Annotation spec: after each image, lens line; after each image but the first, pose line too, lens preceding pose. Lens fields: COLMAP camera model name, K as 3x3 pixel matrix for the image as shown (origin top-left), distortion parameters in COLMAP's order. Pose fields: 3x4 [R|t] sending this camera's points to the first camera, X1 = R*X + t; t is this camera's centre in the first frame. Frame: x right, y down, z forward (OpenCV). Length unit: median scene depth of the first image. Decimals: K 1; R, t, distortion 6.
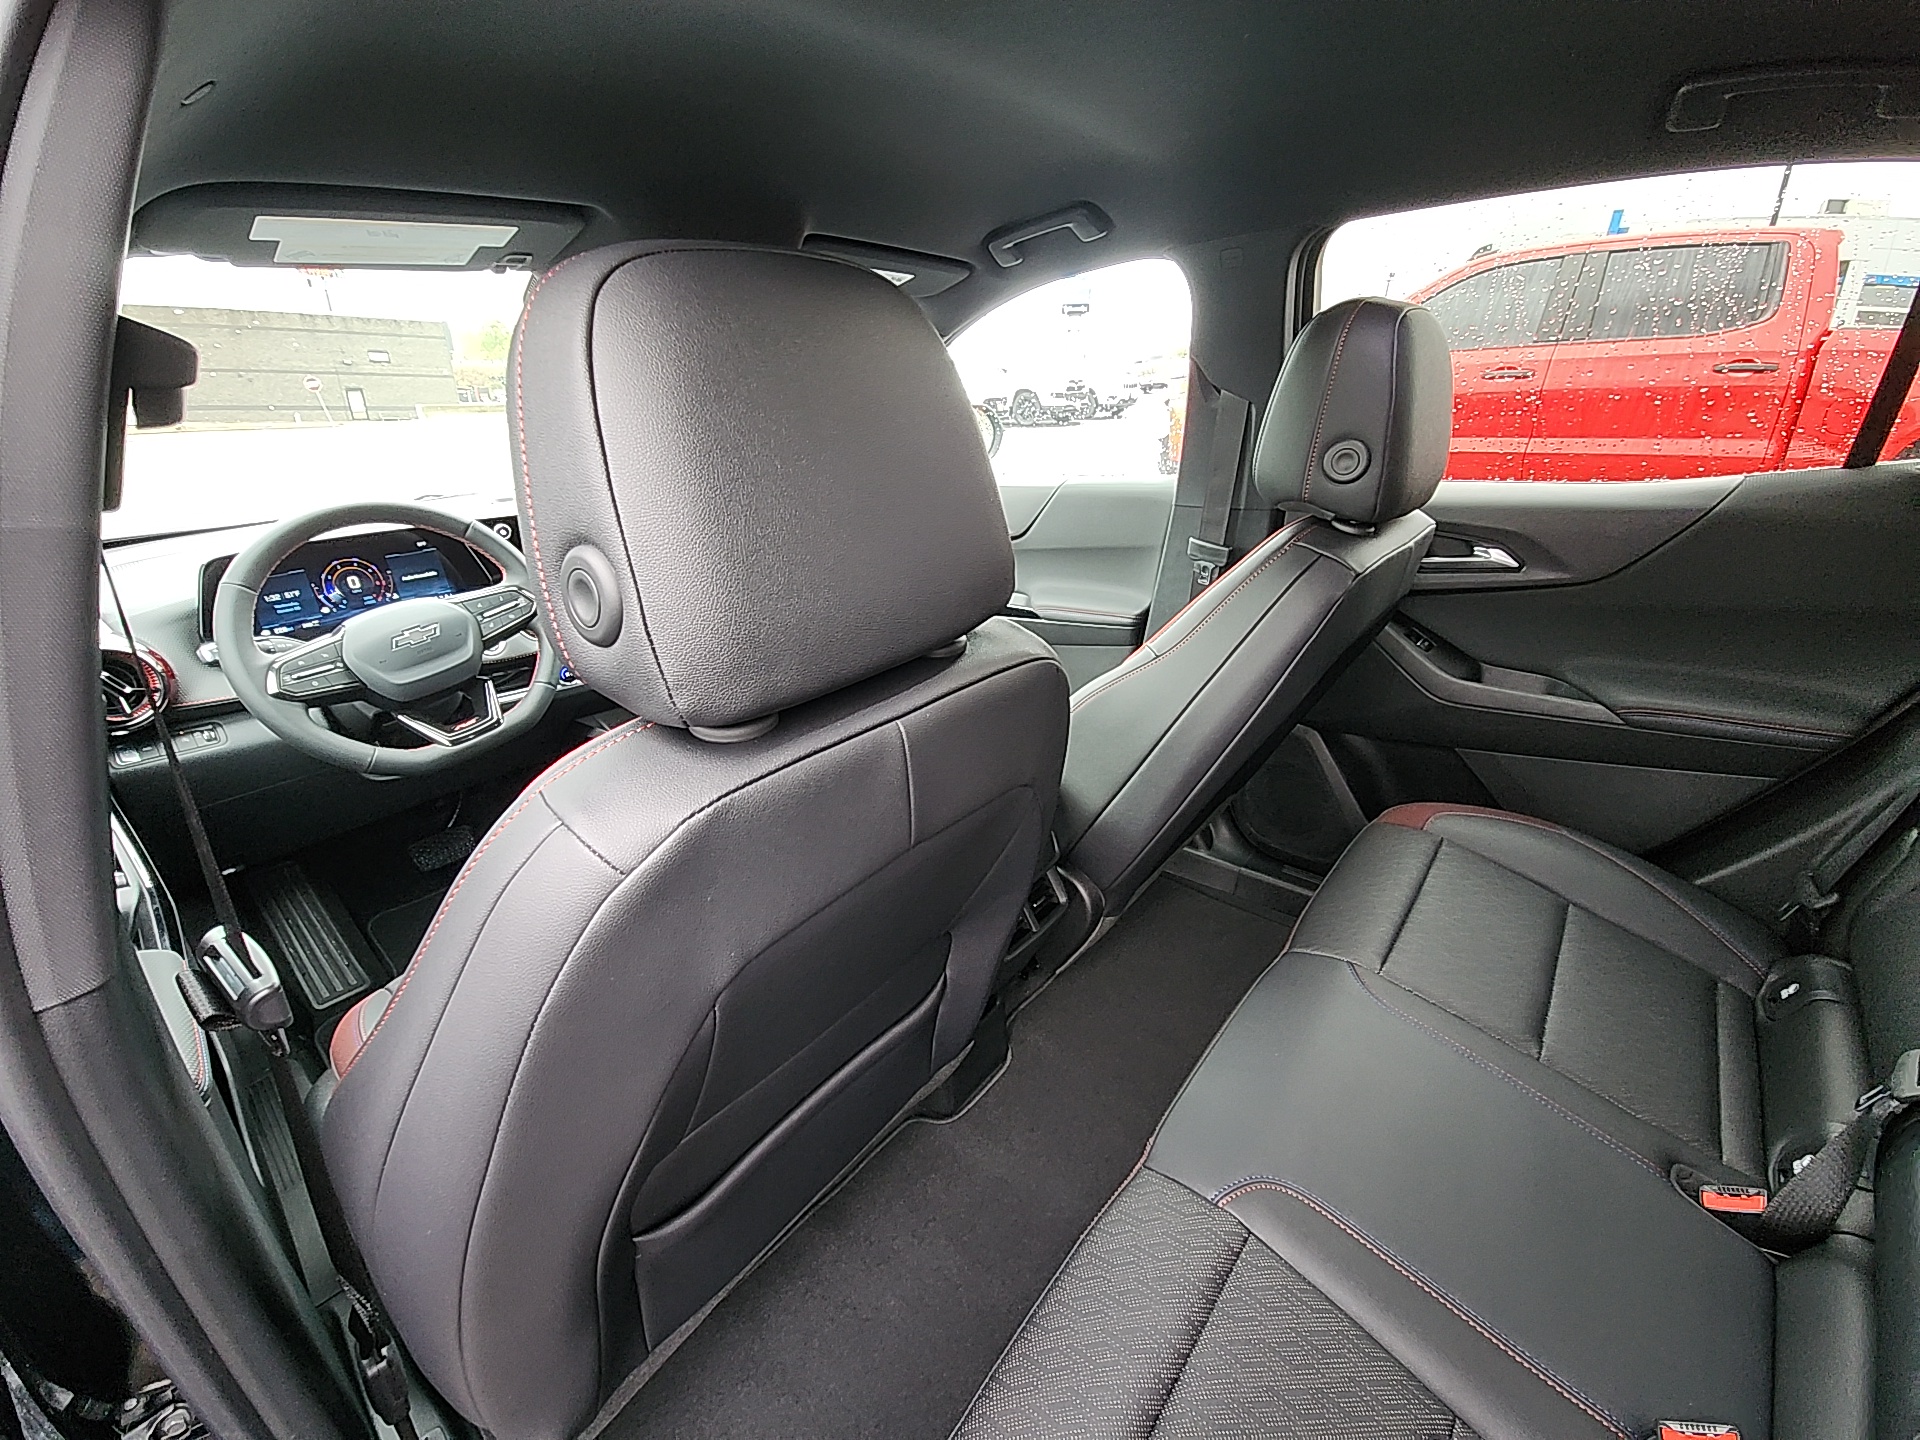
lens RADIAL K [[772.2, 0, 948.1], [0, 772.2, 700.8], [0, 0, 1]] dist [0.011775, -0.008428]
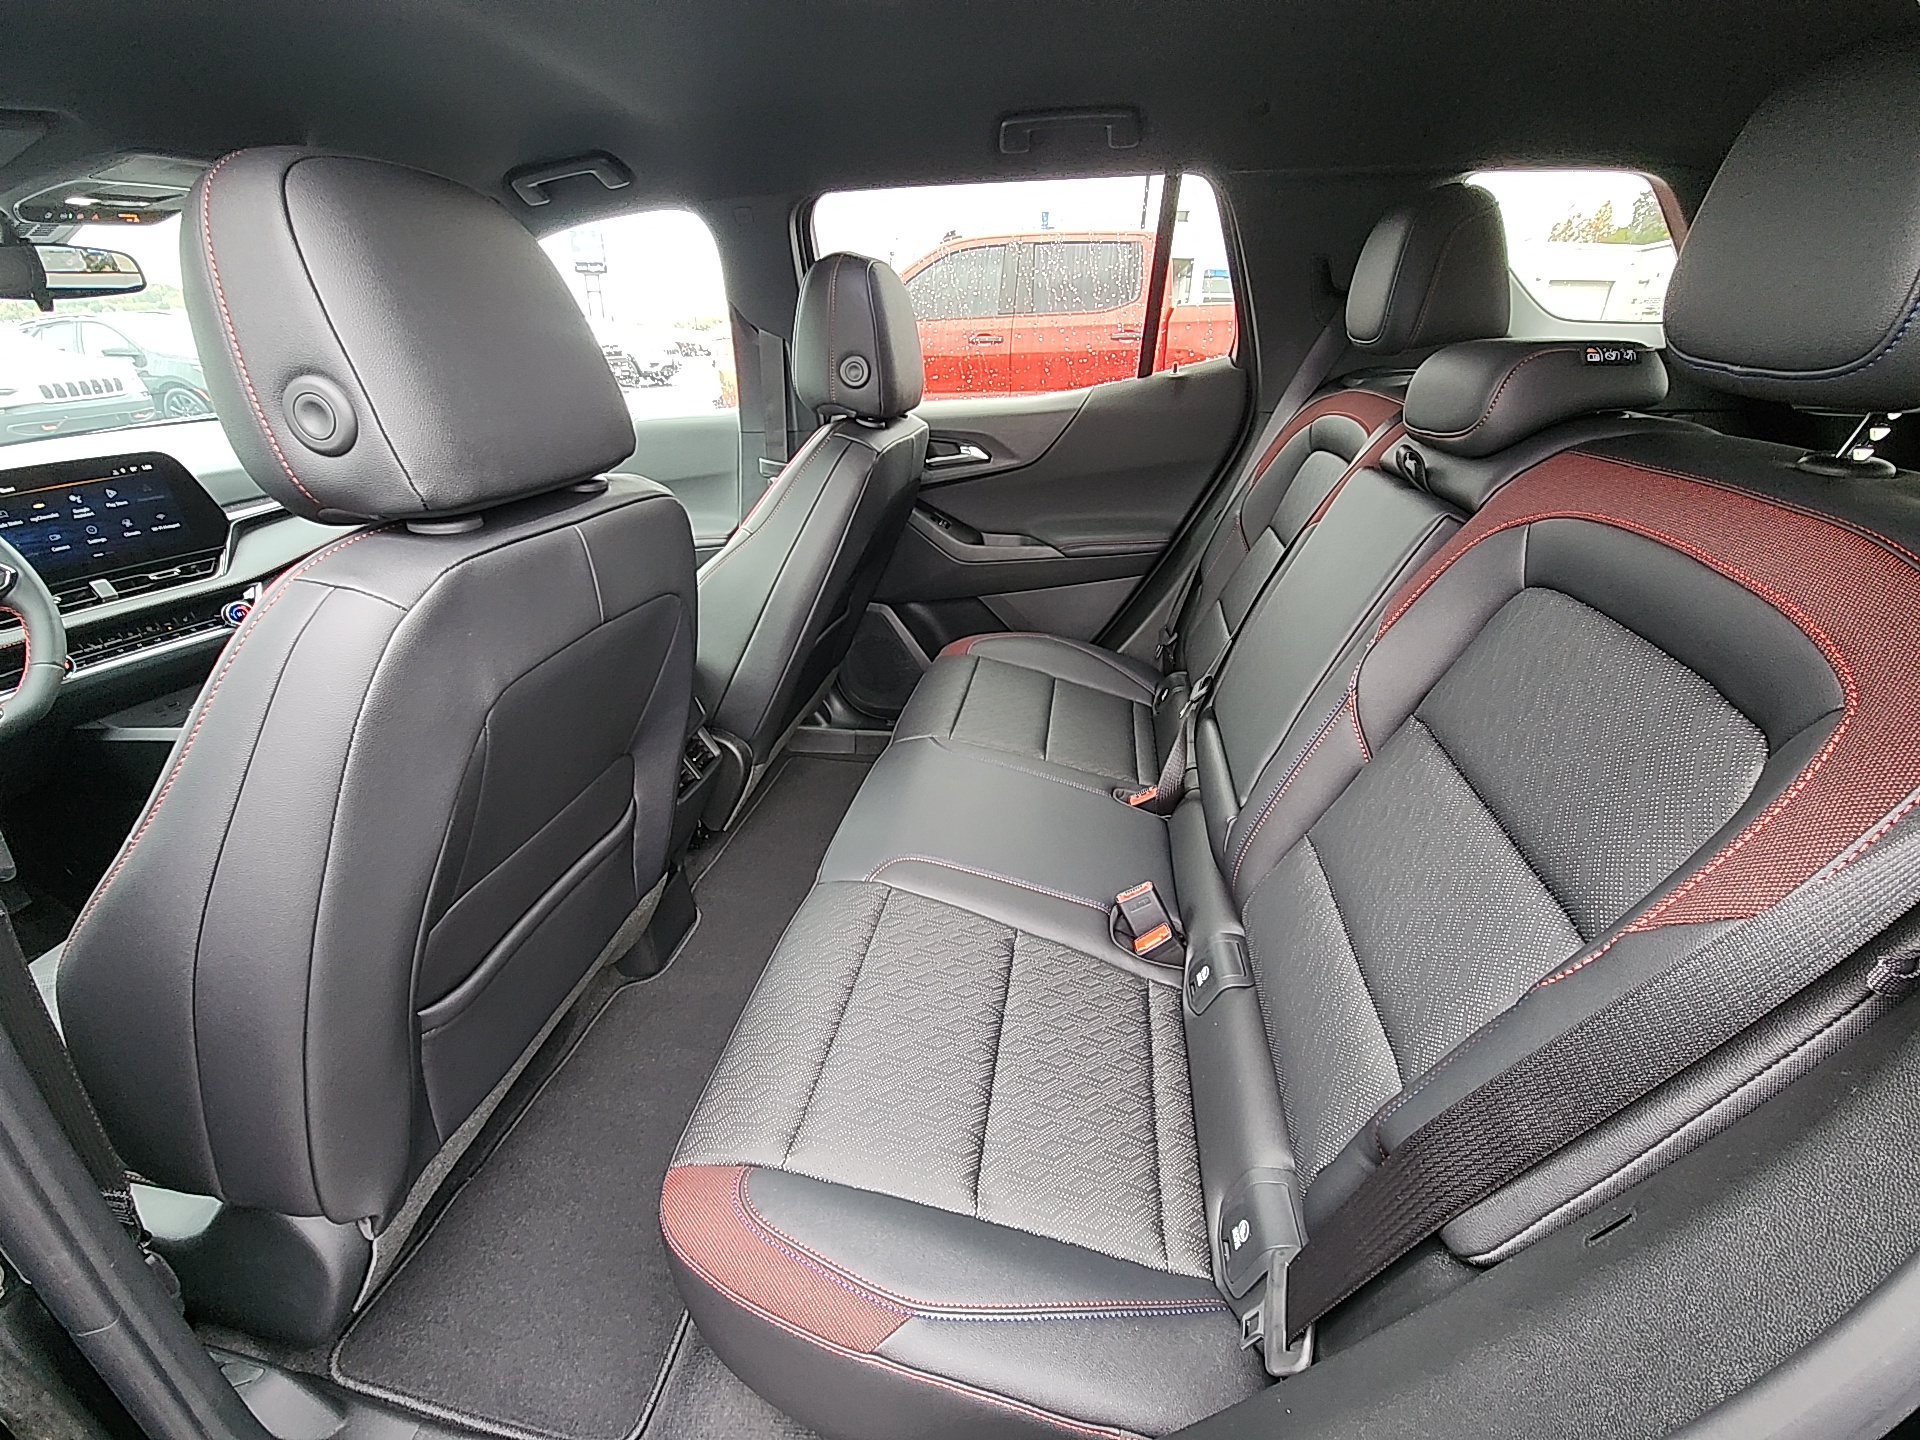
lens RADIAL K [[772.2, 0, 948.1], [0, 772.2, 700.8], [0, 0, 1]] dist [0.011775, -0.008428]
pose [[0.861829, -0.203389, 0.464632, -0.083320], [0.187475, 0.978942, 0.080784, 0.147789], [-0.471278, 0.017485, 0.881811, -0.227116]]
